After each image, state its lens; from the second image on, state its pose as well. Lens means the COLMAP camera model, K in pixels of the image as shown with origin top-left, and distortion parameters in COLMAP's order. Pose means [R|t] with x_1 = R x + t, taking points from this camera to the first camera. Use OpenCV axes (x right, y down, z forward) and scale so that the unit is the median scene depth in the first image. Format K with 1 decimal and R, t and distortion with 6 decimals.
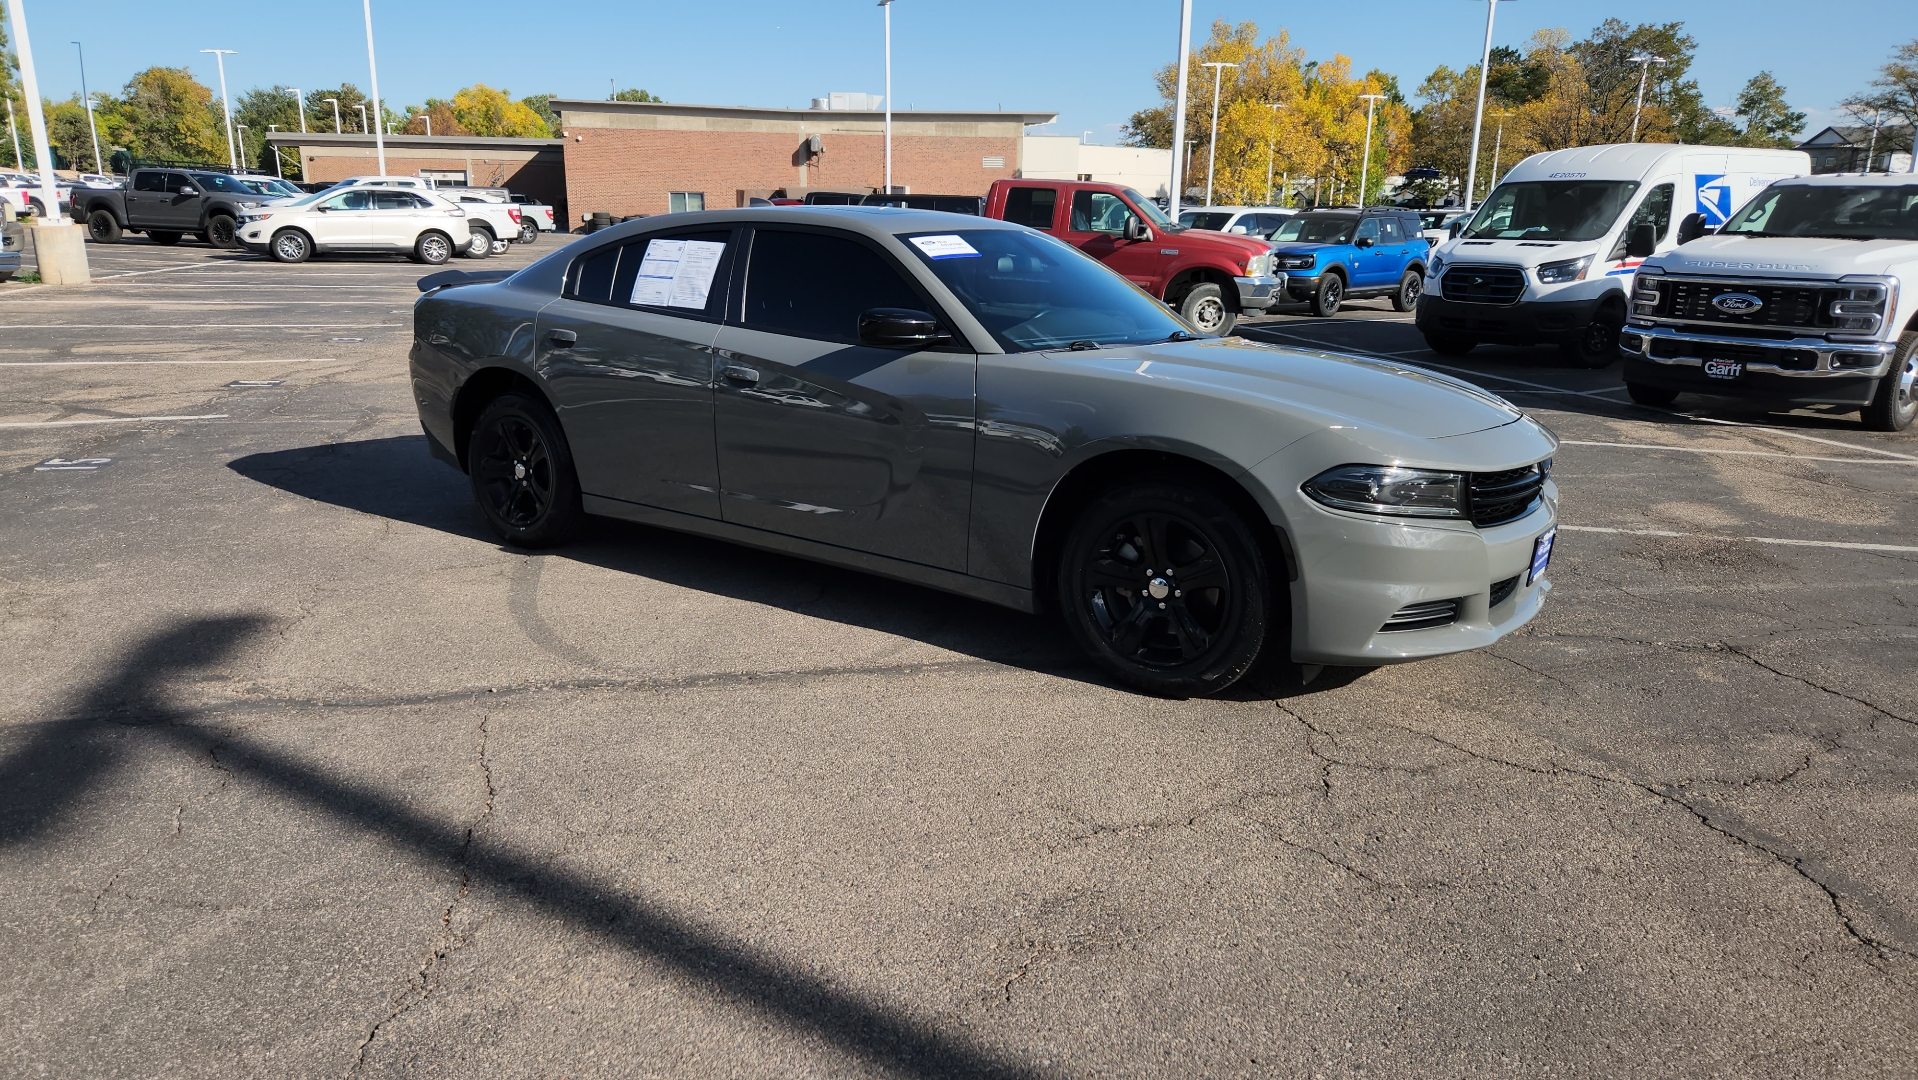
lens RADIAL K [[1280.7, 0, 929.6], [0, 1280.7, 544.9], [0, 0, 1]] dist [0.064808, -0.051259]
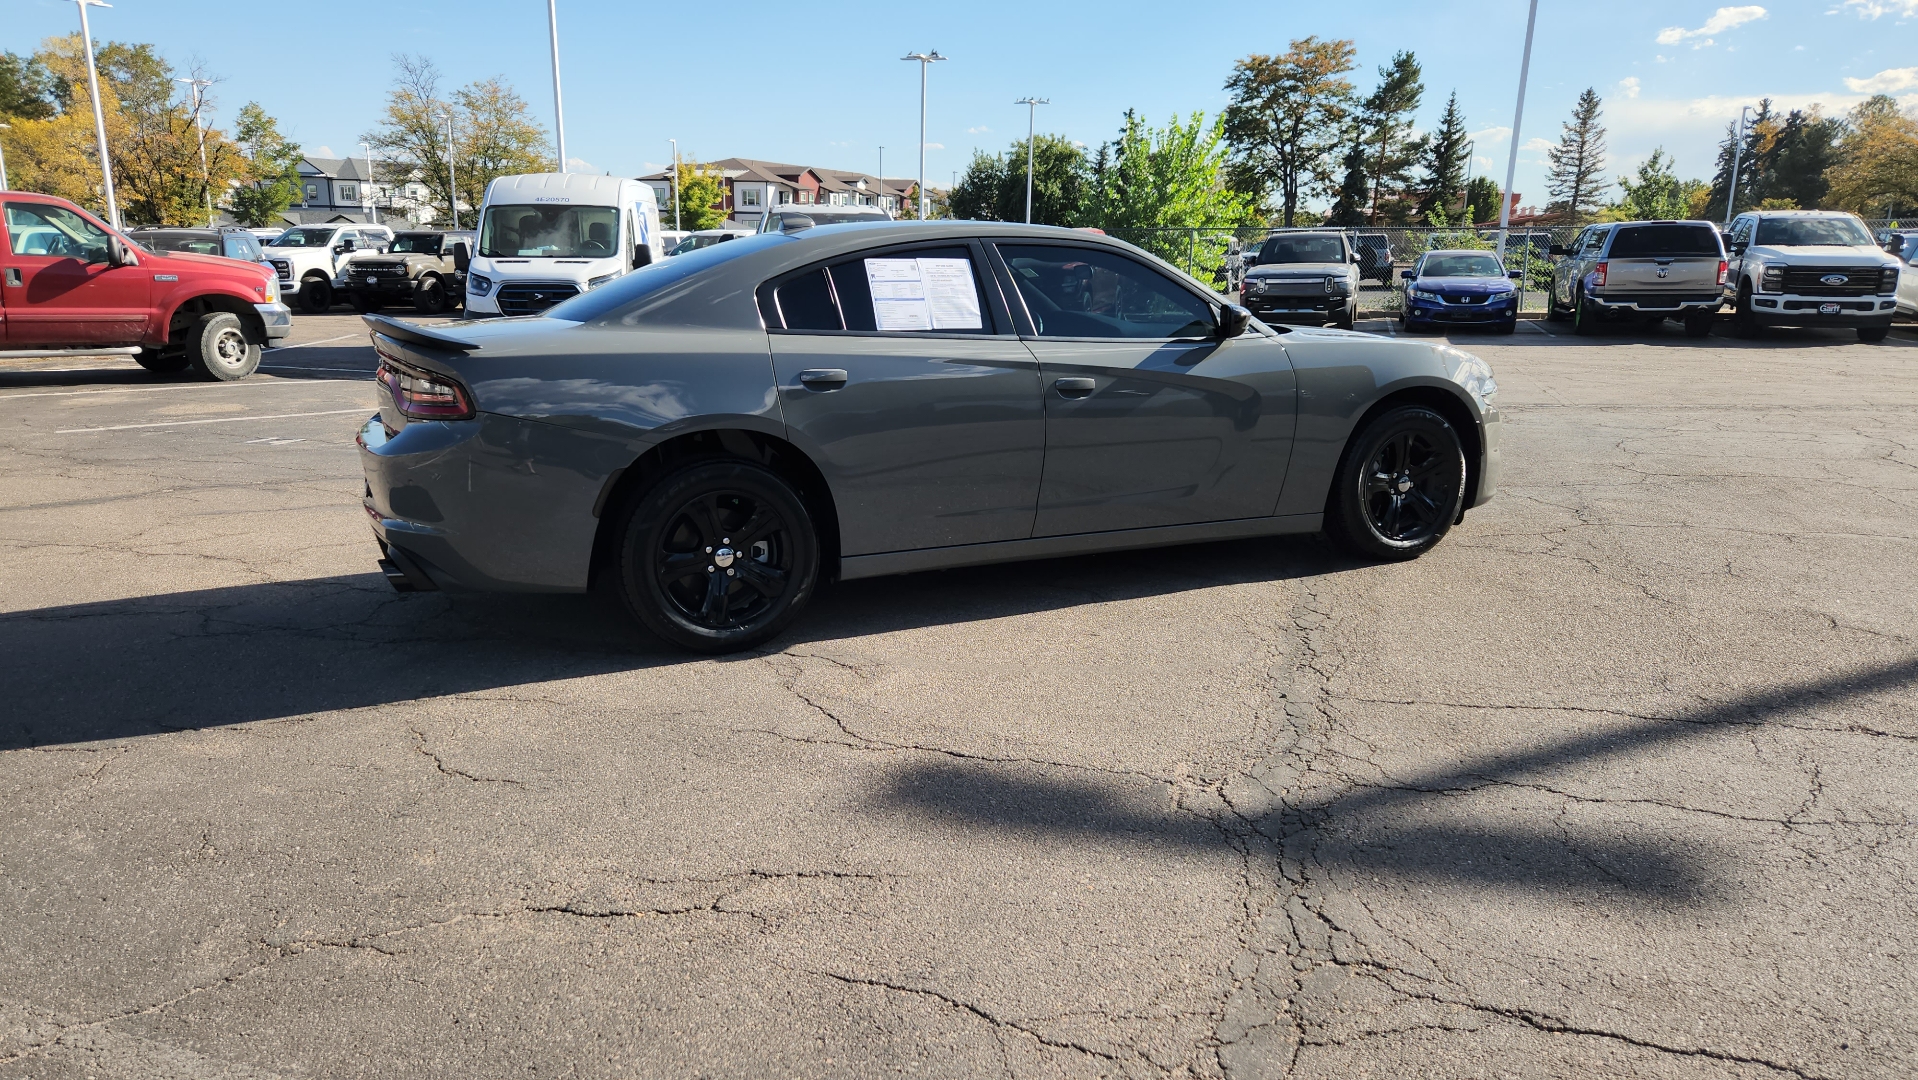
lens RADIAL K [[1280.7, 0, 928.7], [0, 1280.7, 556.3], [0, 0, 1]] dist [0.064808, -0.051259]
pose [[0.503223, -0.216482, 0.836602, -0.363056], [0.223414, 0.967791, 0.116044, -0.048291], [-0.834777, 0.128513, 0.535380, 0.189337]]
